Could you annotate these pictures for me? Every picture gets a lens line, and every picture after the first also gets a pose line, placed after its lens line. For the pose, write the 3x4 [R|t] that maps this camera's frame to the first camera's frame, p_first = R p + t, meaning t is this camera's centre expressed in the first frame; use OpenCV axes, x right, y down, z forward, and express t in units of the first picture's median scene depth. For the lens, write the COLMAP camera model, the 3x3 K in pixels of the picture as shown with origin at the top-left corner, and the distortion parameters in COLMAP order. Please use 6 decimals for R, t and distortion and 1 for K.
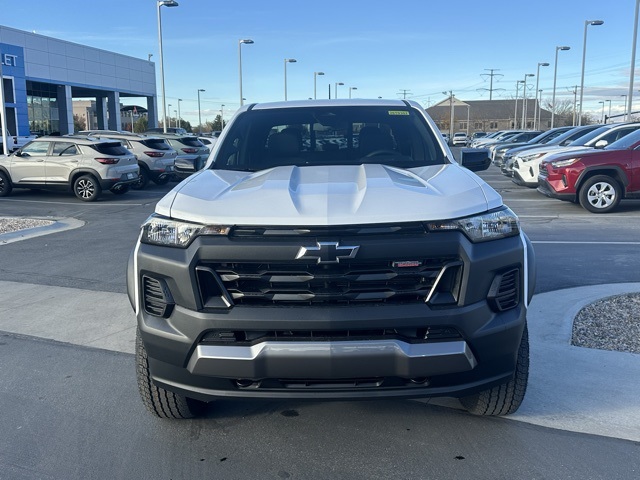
lens RADIAL K [[635.1, 0, 321.8], [0, 635.1, 237.7], [0, 0, 1]] dist [0.040913, 0.000000]
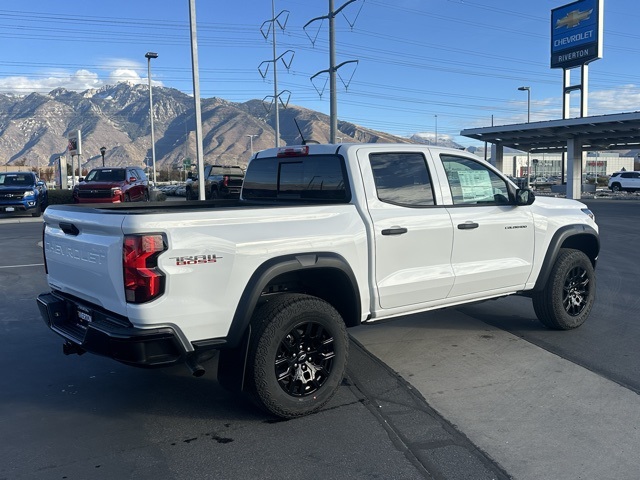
lens RADIAL K [[635.1, 0, 322.0], [0, 635.1, 242.3], [0, 0, 1]] dist [0.040913, 0.000000]
pose [[-0.655341, -0.044519, 0.754020, -1.394507], [0.138563, 0.974235, 0.177950, -0.466472], [-0.742515, 0.221098, -0.632287, 3.236068]]
